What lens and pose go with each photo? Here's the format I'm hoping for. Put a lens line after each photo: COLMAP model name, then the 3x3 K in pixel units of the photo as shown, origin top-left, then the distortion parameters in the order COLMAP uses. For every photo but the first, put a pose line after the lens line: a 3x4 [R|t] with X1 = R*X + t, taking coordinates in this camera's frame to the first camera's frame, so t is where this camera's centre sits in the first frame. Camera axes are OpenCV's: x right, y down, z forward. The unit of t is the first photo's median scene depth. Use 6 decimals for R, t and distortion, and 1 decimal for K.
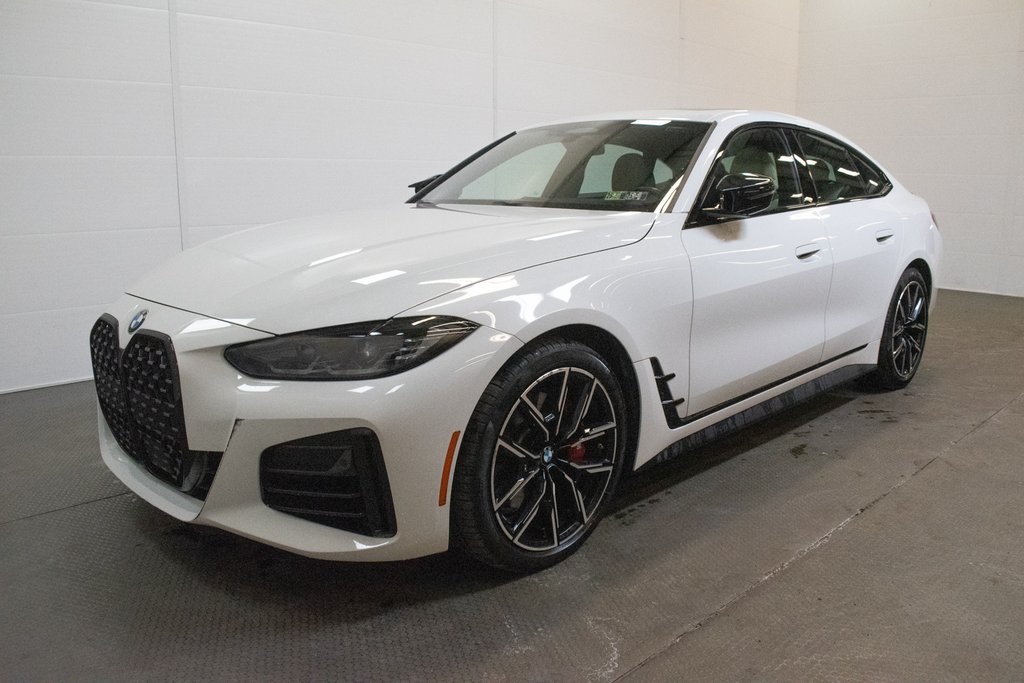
lens RADIAL K [[798.0, 0, 510.0], [0, 798.0, 341.4], [0, 0, 1]] dist [-0.096775, 0.008331]
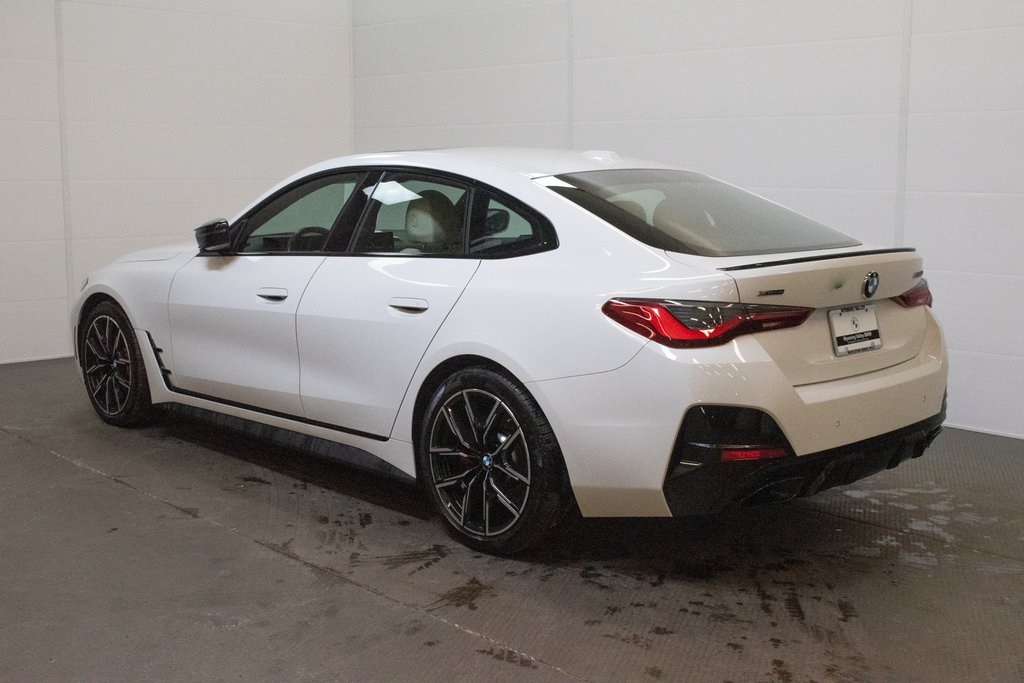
lens RADIAL K [[1234.6, 0, 508.4], [0, 1234.6, 341.5], [0, 0, 1]] dist [-0.064584, 0.000000]
pose [[-0.023567, 0.143235, -0.989408, 2.722603], [-0.198832, 0.969240, 0.145051, -0.481775], [0.979750, 0.200144, 0.005638, 1.790161]]
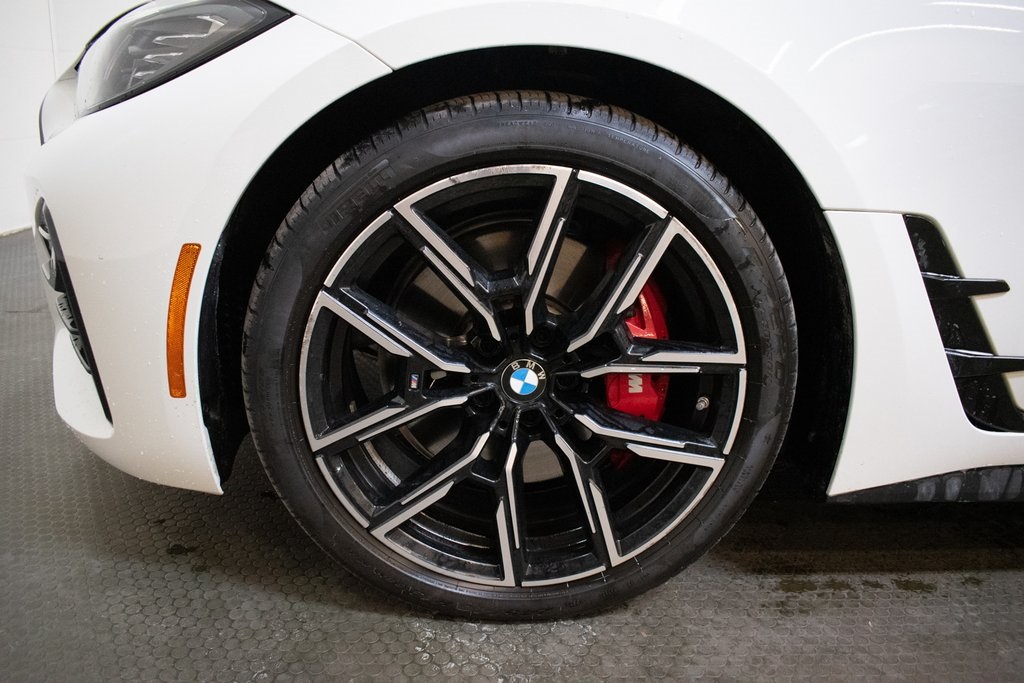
lens RADIAL K [[798.0, 0, 510.3], [0, 798.0, 334.3], [0, 0, 1]] dist [-0.096775, 0.008331]
pose [[0.740854, 0.219017, -0.634954, 0.295689], [-0.168169, 0.975717, 0.140340, 0.058234], [0.650272, 0.002808, 0.759696, 0.641657]]
